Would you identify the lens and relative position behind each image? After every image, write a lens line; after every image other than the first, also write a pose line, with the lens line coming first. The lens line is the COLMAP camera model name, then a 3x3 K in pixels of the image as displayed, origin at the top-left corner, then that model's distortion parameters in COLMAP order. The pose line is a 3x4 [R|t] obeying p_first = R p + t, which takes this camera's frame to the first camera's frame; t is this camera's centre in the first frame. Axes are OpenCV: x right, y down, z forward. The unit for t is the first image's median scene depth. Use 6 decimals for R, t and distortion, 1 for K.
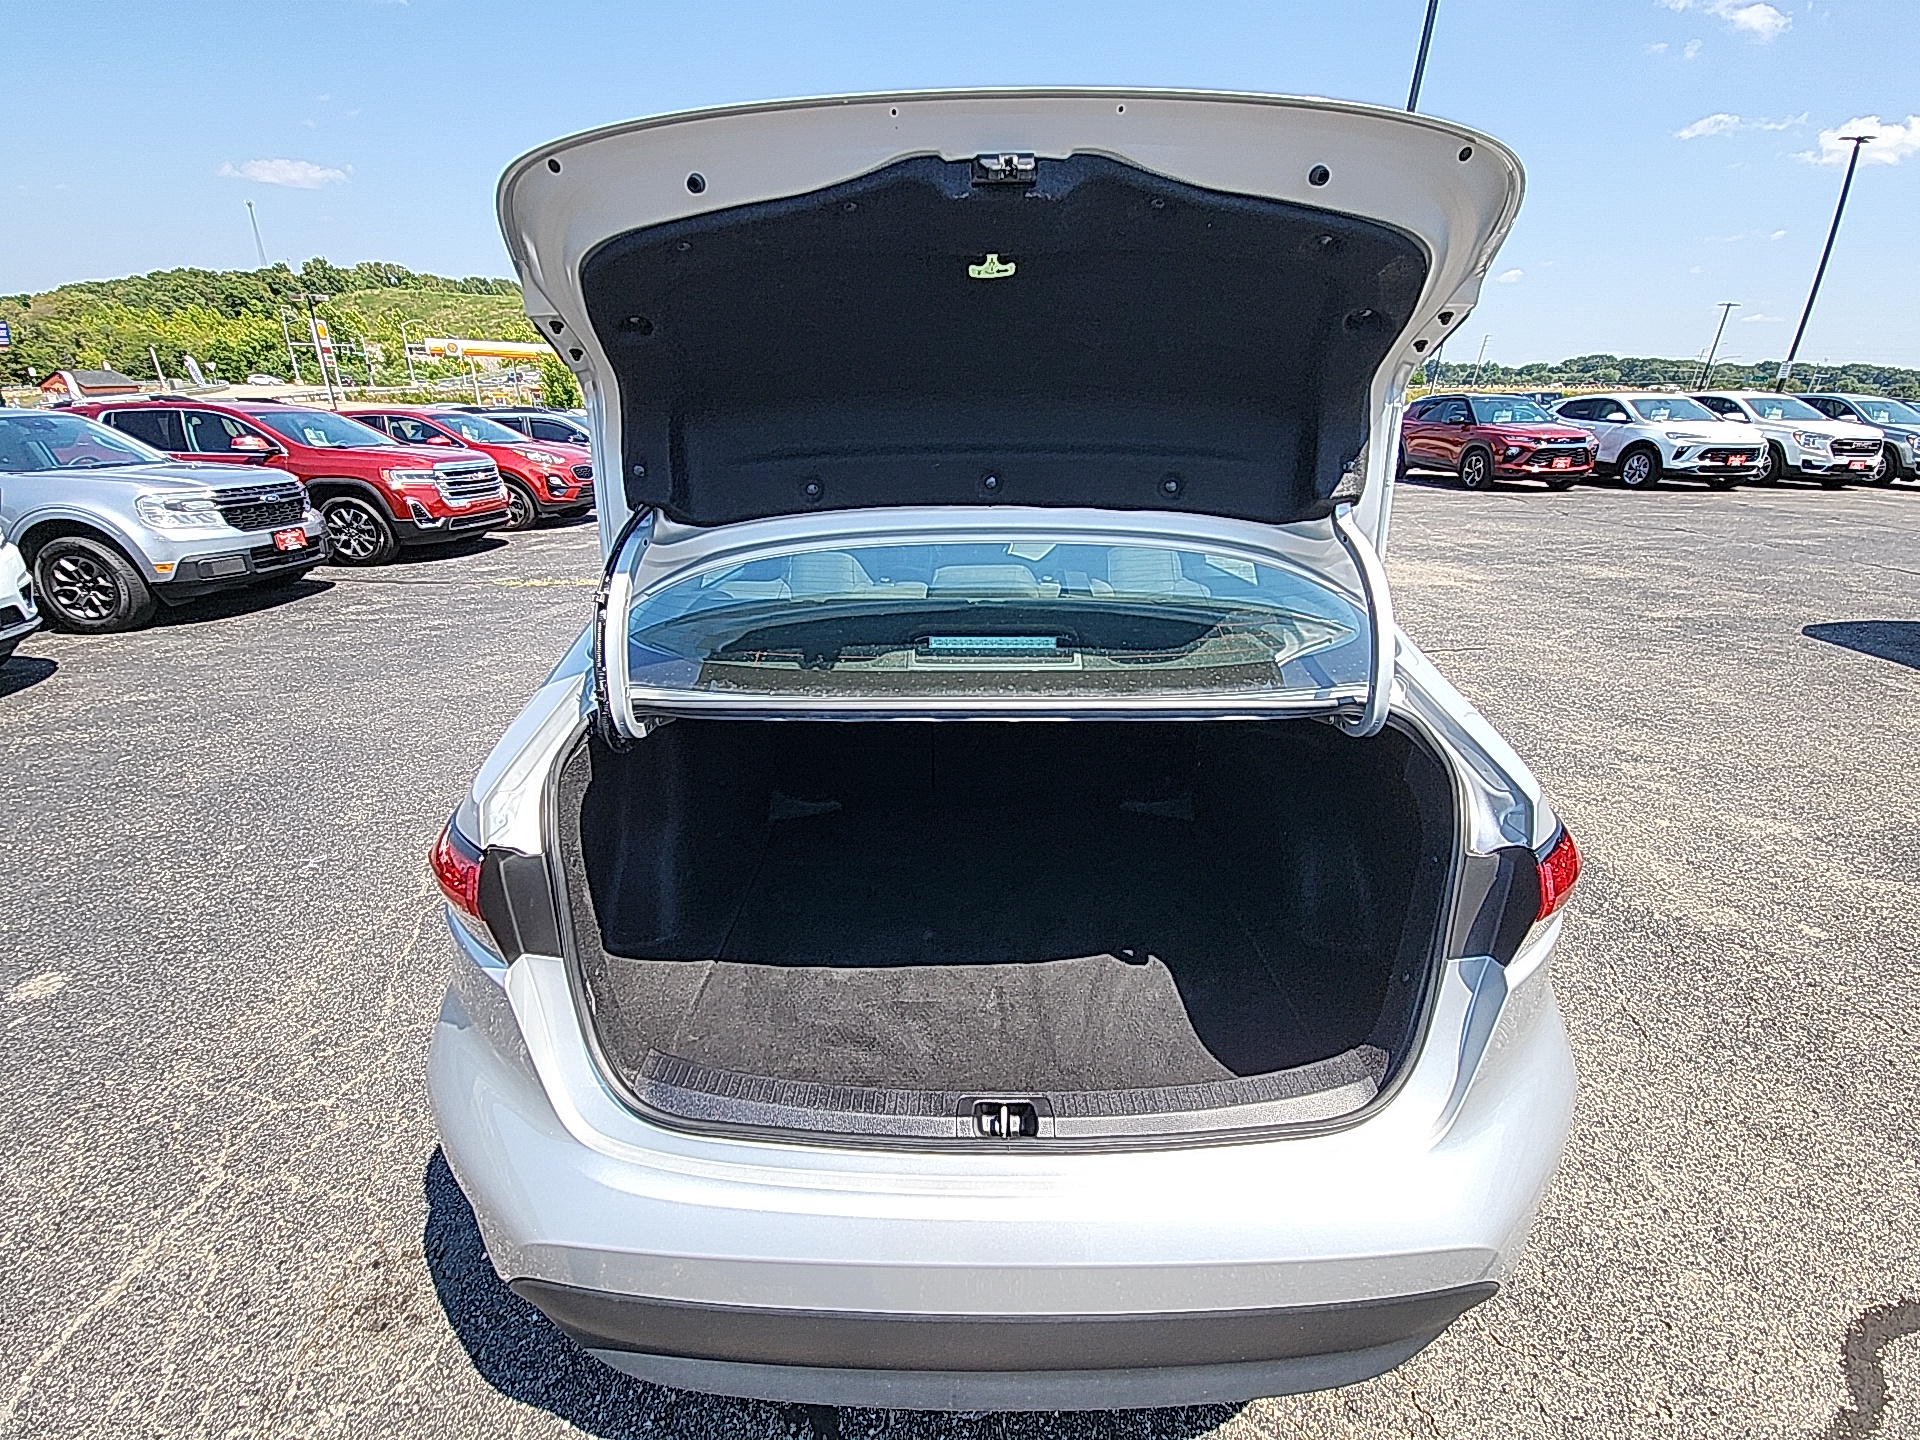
lens RADIAL K [[774.9, 0, 948.2], [0, 774.9, 701.0], [0, 0, 1]] dist [0.015287, -0.011827]
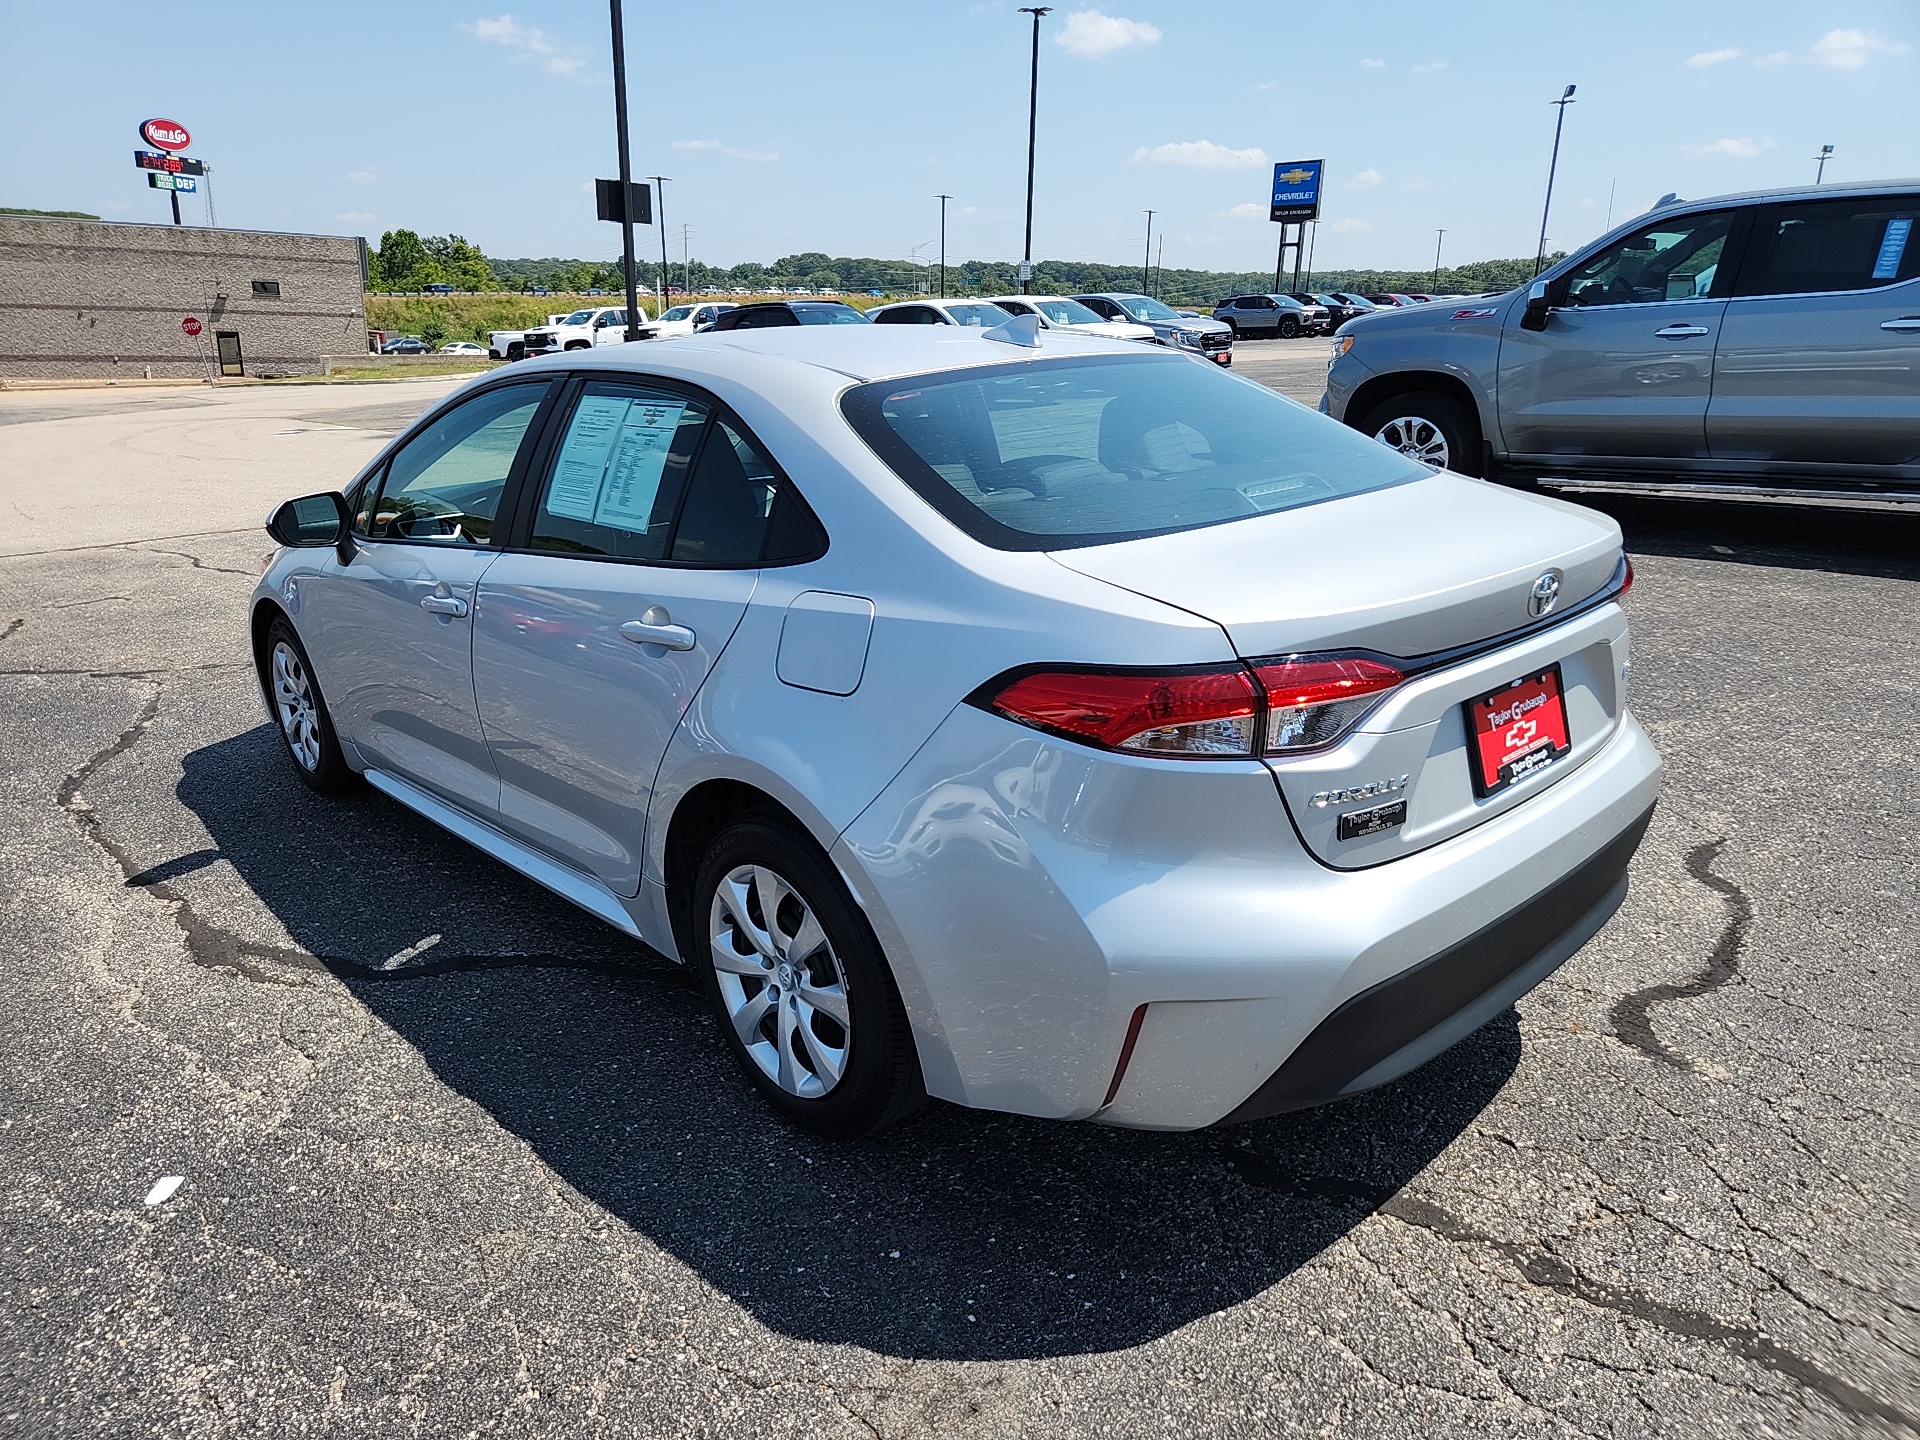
lens RADIAL K [[1283.9, 0, 941.3], [0, 1283.9, 700.0], [0, 0, 1]] dist [0.070655, -0.061744]
pose [[0.733236, -0.212529, 0.645908, -0.305206], [0.264720, 0.964180, 0.016742, 0.013512], [-0.626329, 0.158709, 0.763232, -0.031833]]
